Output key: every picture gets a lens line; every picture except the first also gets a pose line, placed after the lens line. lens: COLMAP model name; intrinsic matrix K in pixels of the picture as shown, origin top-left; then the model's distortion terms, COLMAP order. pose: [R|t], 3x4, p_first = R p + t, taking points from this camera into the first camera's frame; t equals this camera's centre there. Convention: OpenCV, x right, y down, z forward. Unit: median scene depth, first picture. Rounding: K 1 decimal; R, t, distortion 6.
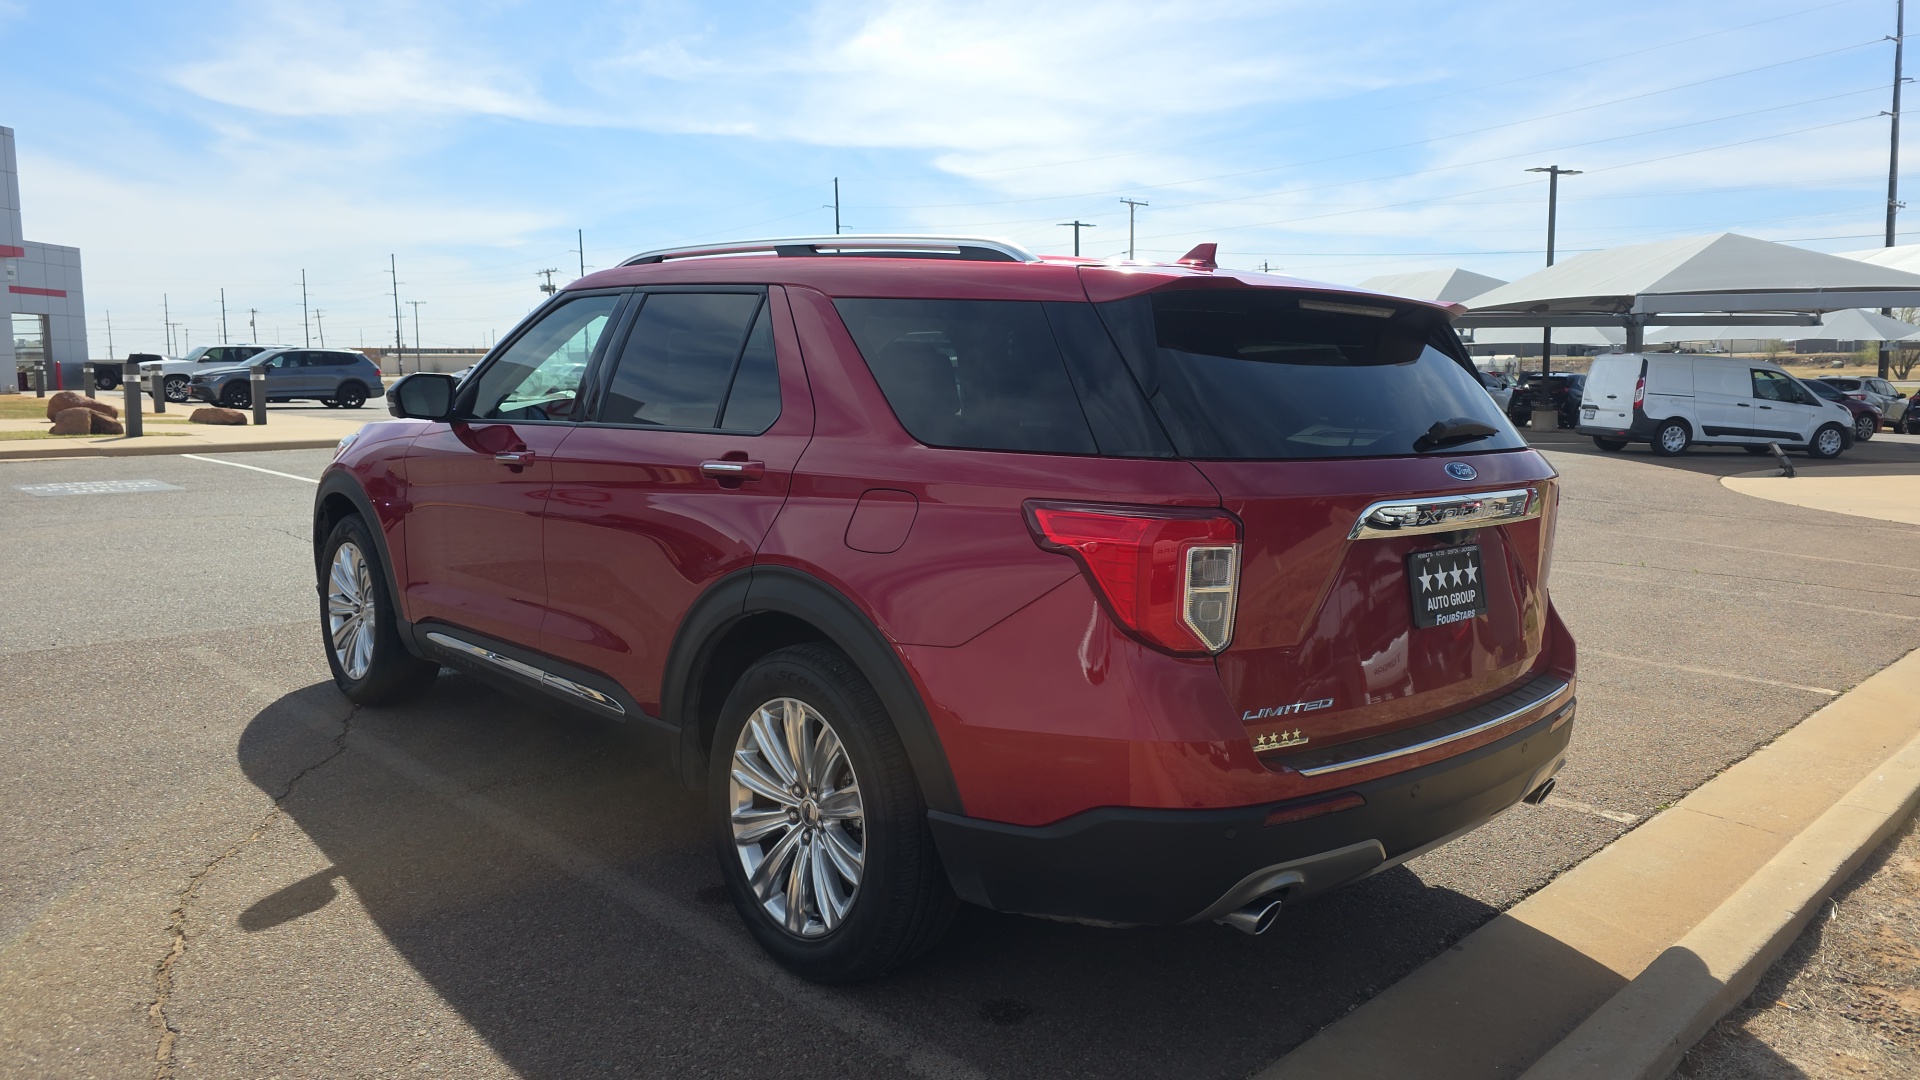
lens RADIAL K [[1301.5, 0, 987.3], [0, 1301.5, 504.2], [0, 0, 1]] dist [0.025828, -0.007614]
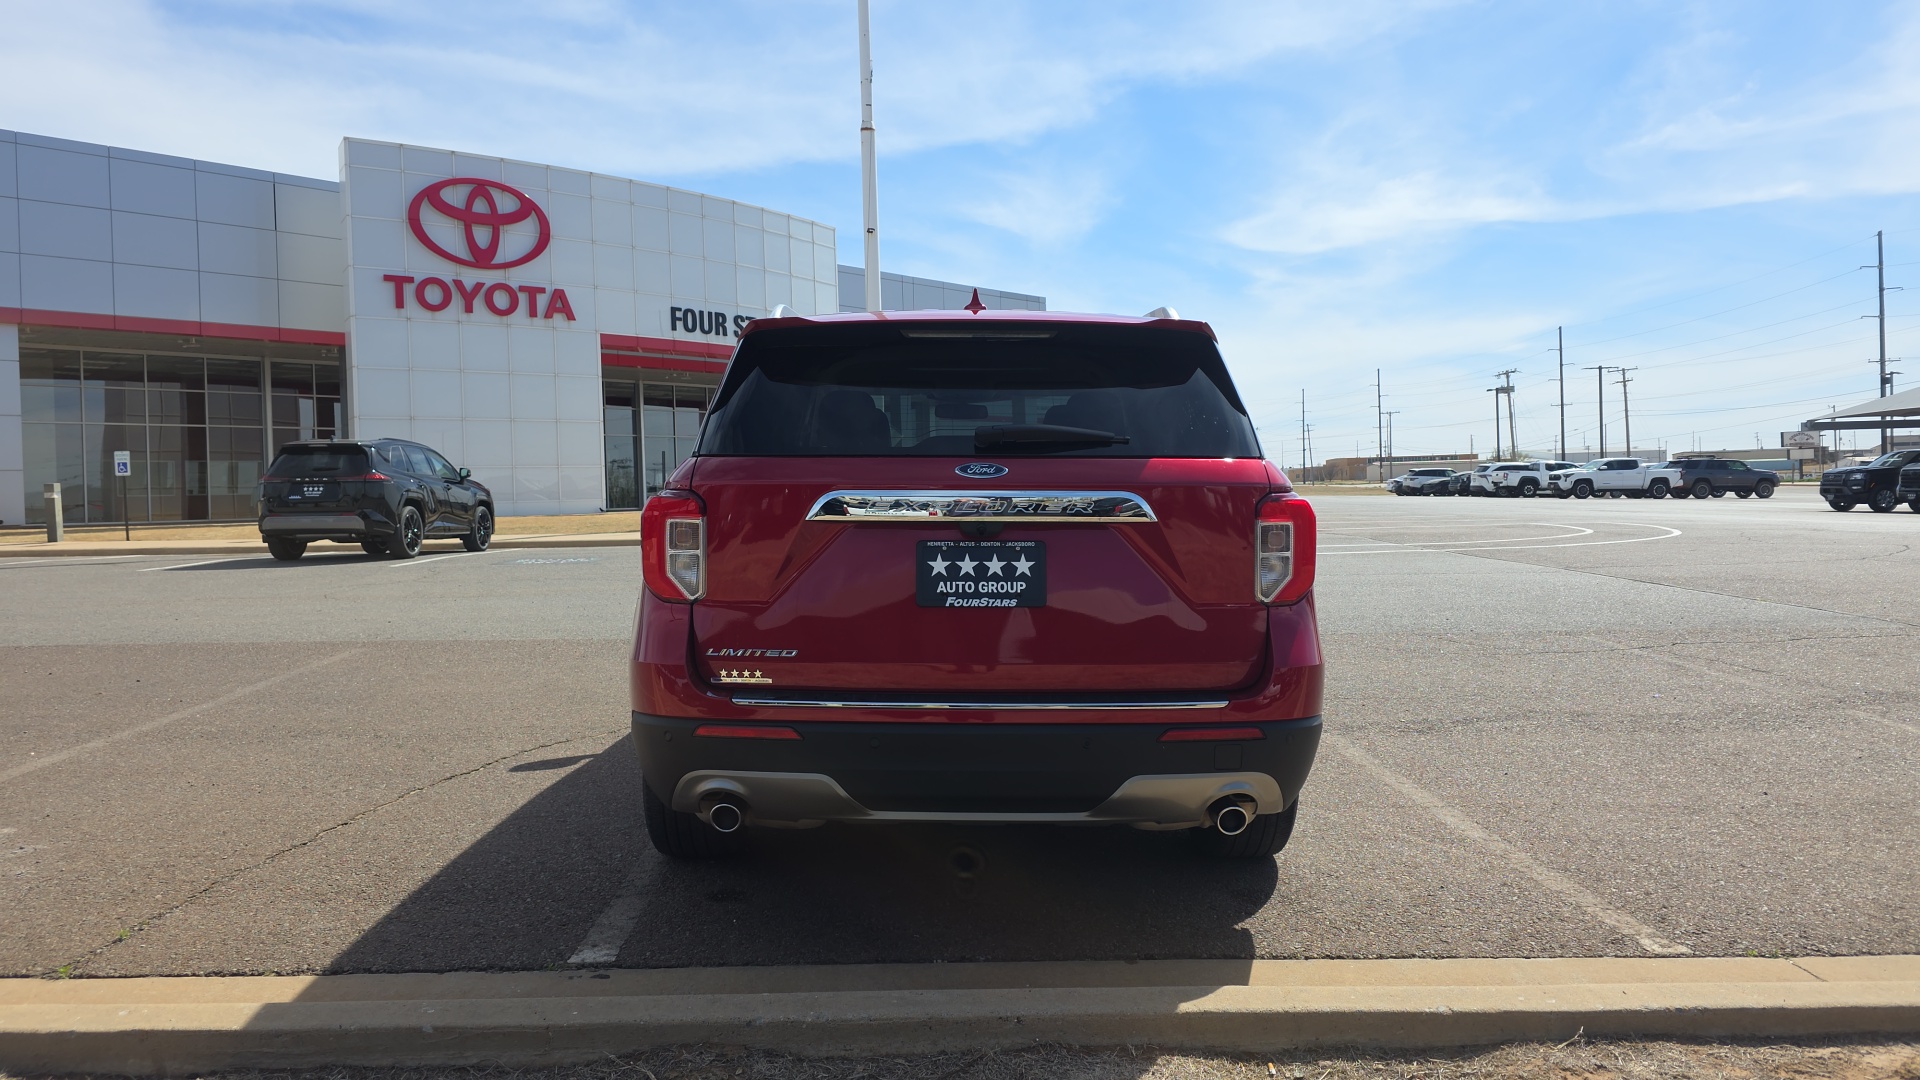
lens RADIAL K [[1301.5, 0, 918.5], [0, 1301.5, 490.9], [0, 0, 1]] dist [0.025828, -0.007614]
pose [[0.716282, -0.013485, -0.697681, 1.058629], [-0.050767, 0.996157, -0.071375, 0.071862], [0.695962, 0.086544, 0.712845, 0.176038]]
